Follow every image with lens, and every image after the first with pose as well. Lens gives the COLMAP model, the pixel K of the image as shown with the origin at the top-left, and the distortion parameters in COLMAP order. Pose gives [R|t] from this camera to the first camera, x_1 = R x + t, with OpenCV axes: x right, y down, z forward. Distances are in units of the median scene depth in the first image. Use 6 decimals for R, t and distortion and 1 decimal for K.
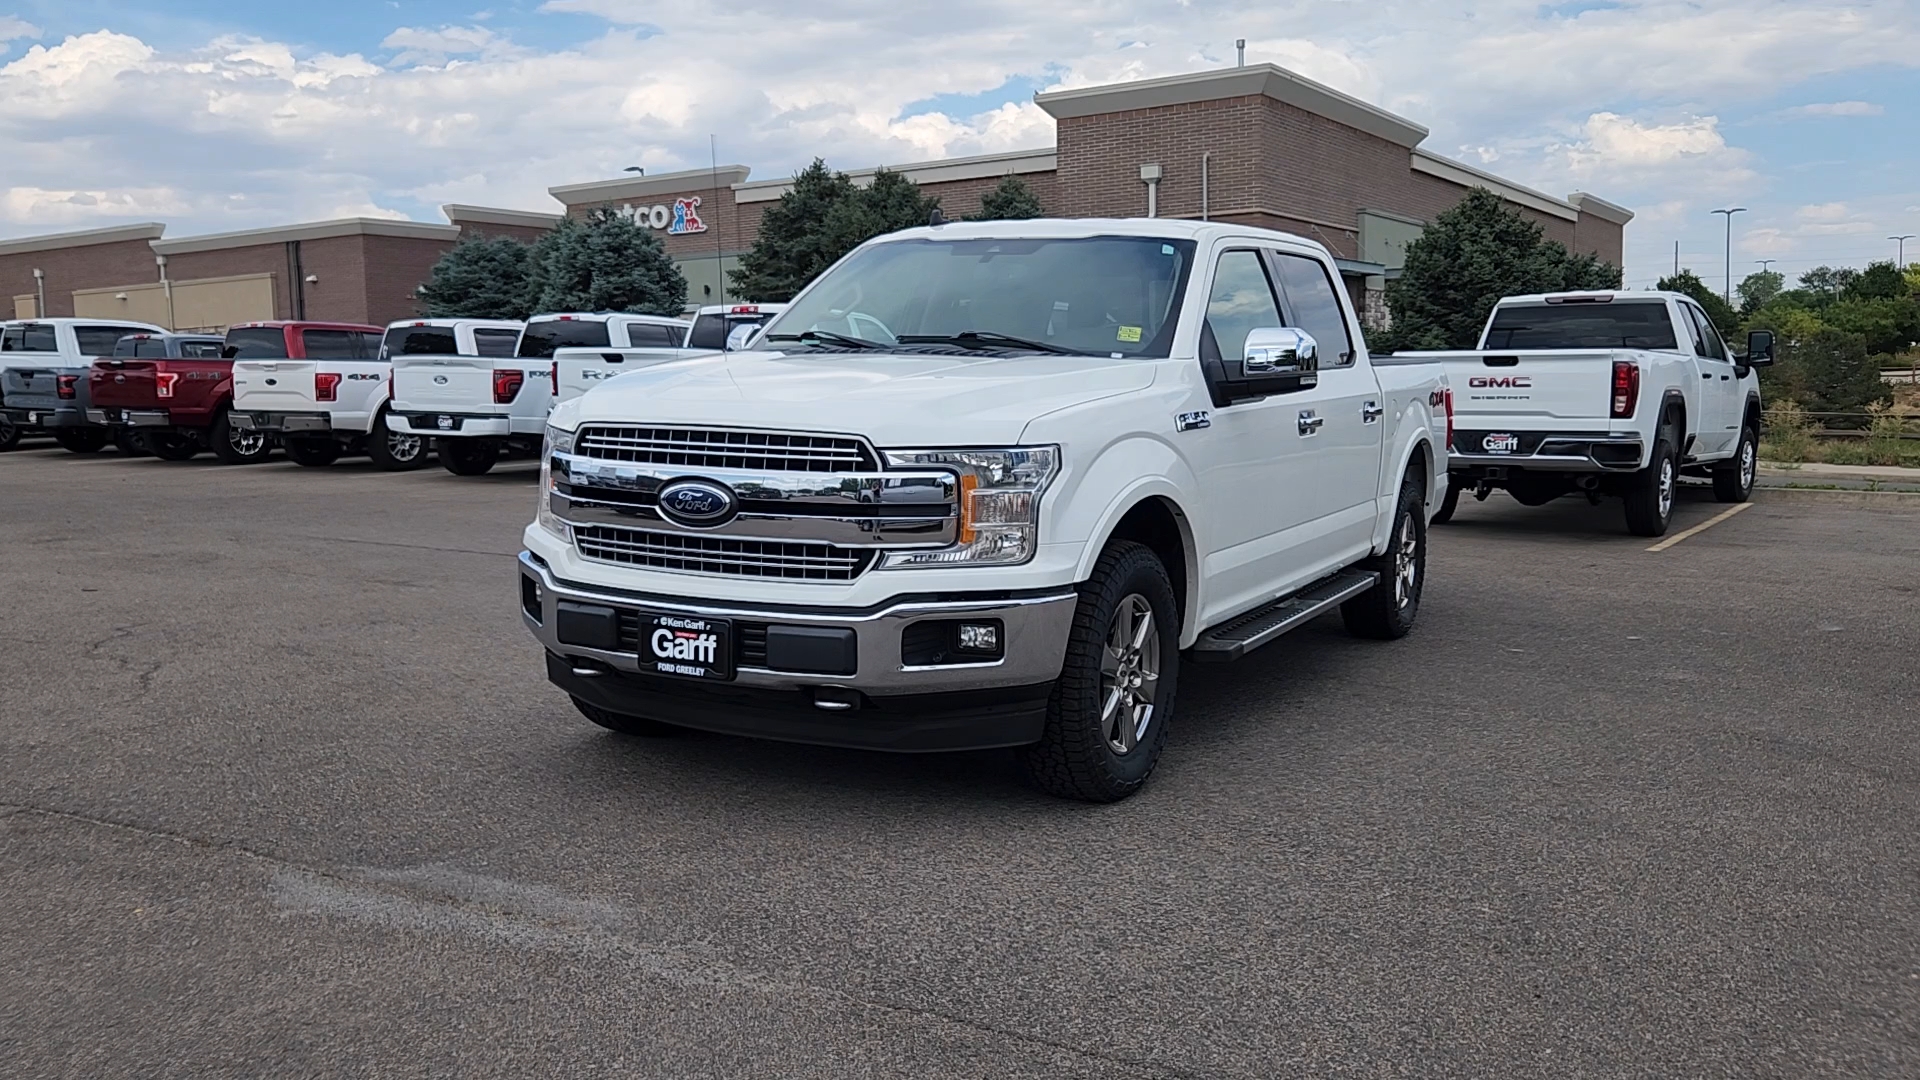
lens RADIAL K [[1633.8, 0, 973.2], [0, 1633.8, 543.4], [0, 0, 1]] dist [0.024318, 0.001217]
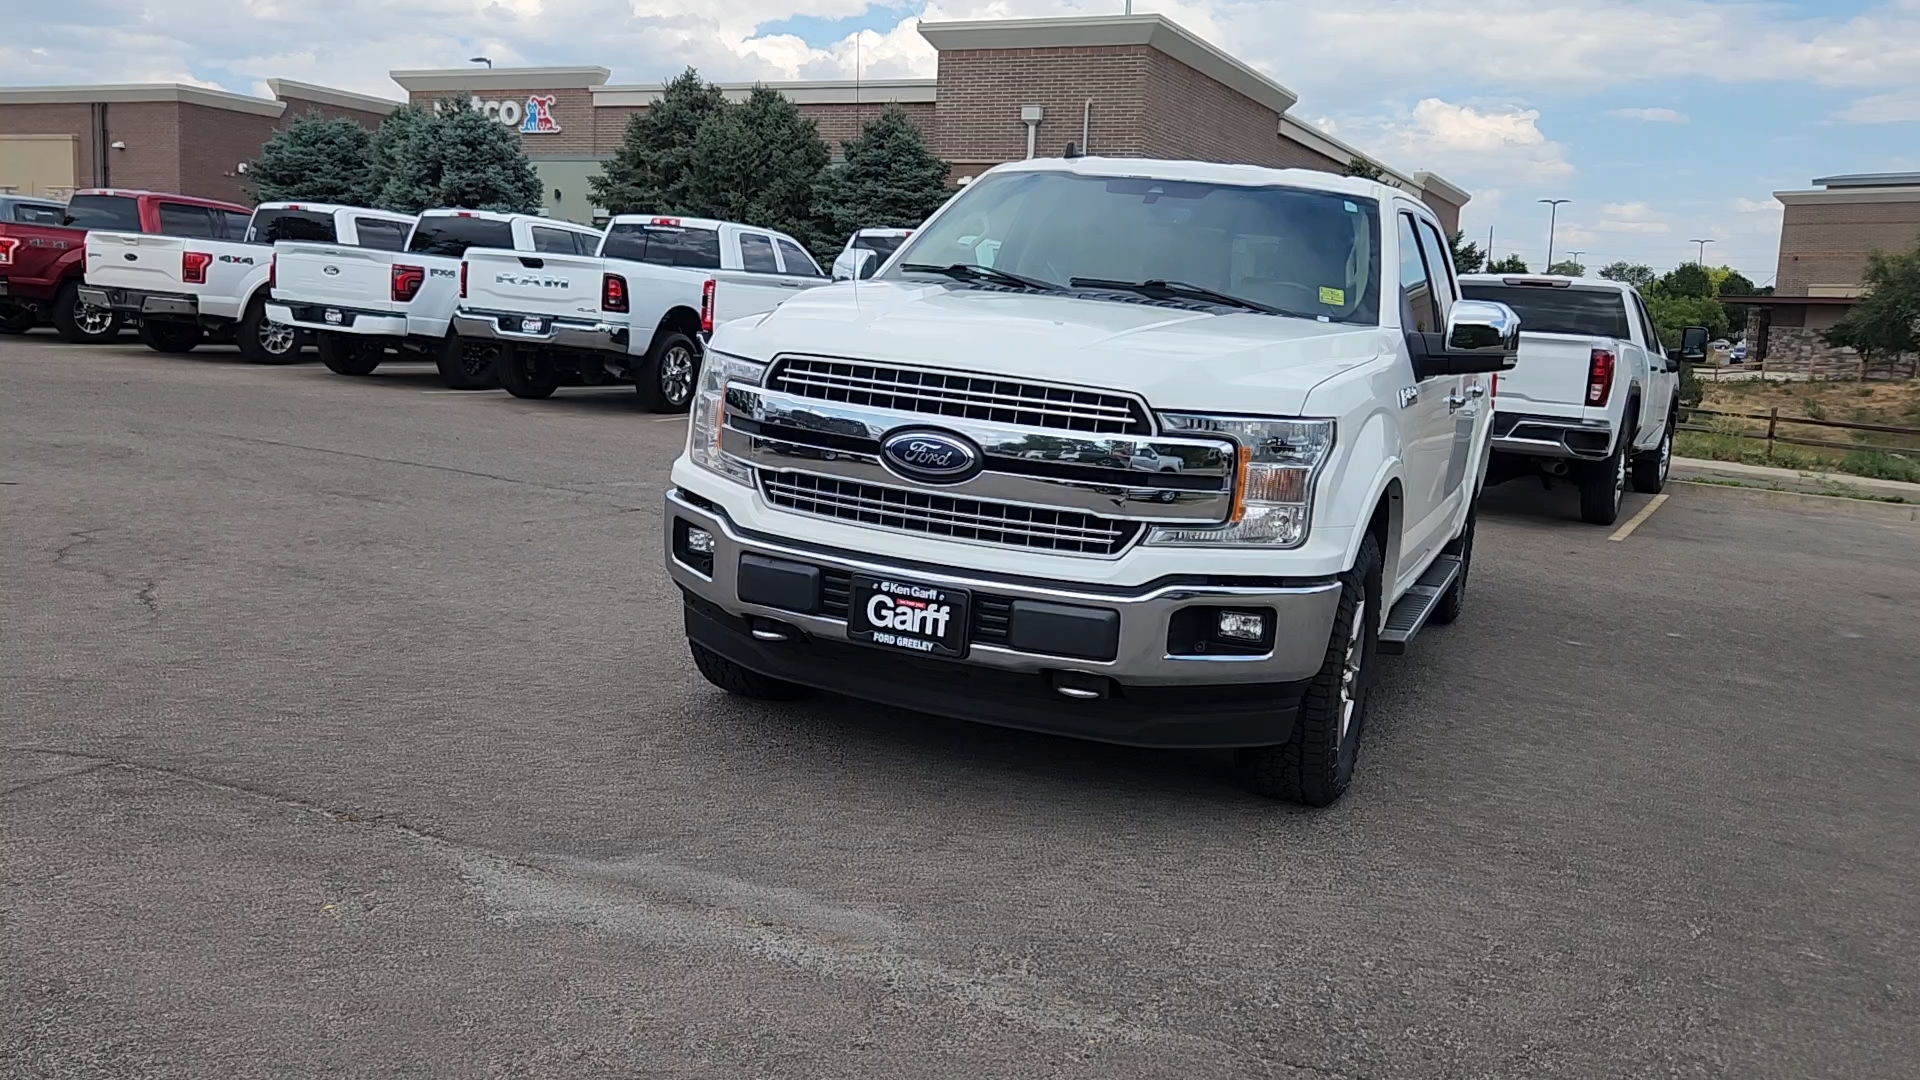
lens RADIAL K [[1633.8, 0, 970.6], [0, 1633.8, 535.0], [0, 0, 1]] dist [0.024318, 0.001217]
pose [[0.991561, 0.061247, 0.114264, -0.182724], [-0.065174, 0.997394, 0.030952, -0.007867], [-0.112071, -0.038138, 0.992968, 0.088007]]
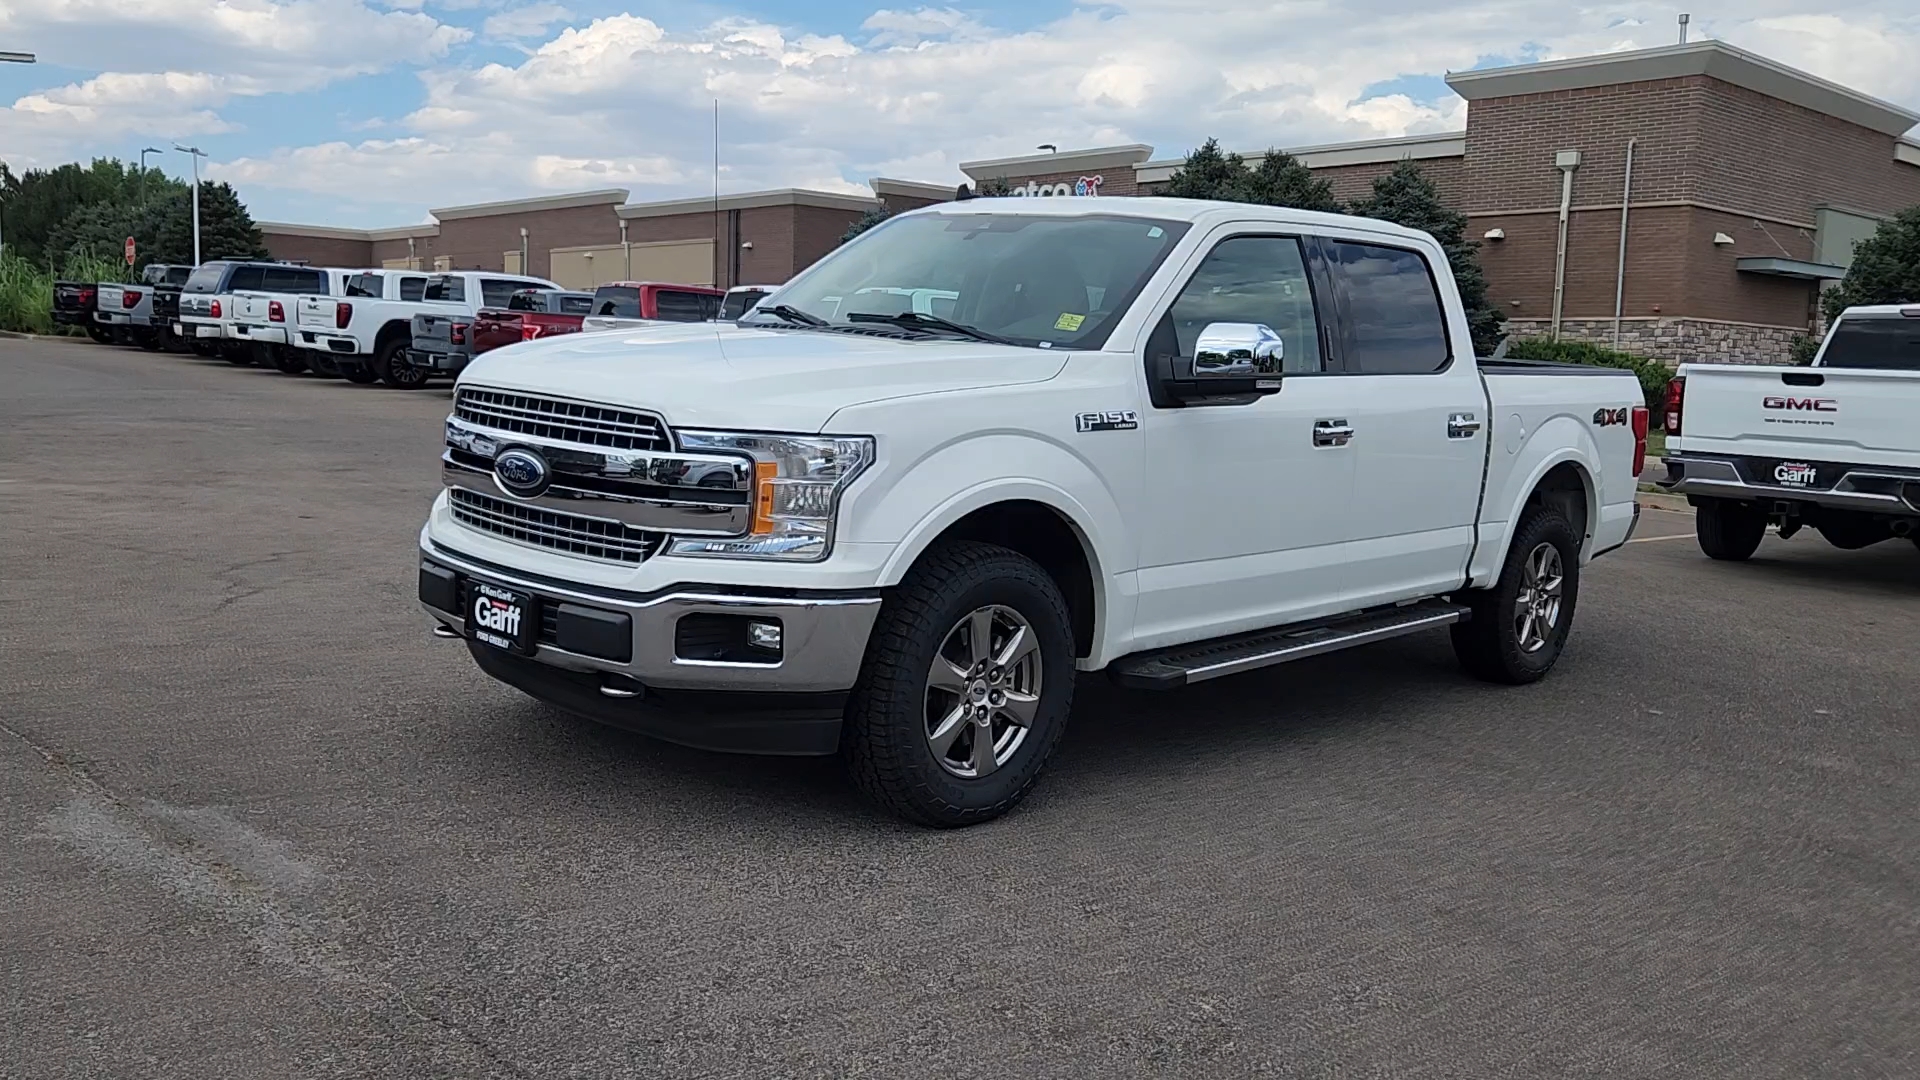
lens RADIAL K [[1633.8, 0, 966.7], [0, 1633.8, 546.3], [0, 0, 1]] dist [0.024318, 0.001217]
pose [[0.963438, 0.081447, -0.255254, 0.253101], [-0.078214, 0.996676, 0.022808, -0.017459], [0.256263, -0.002010, 0.966605, 0.090598]]
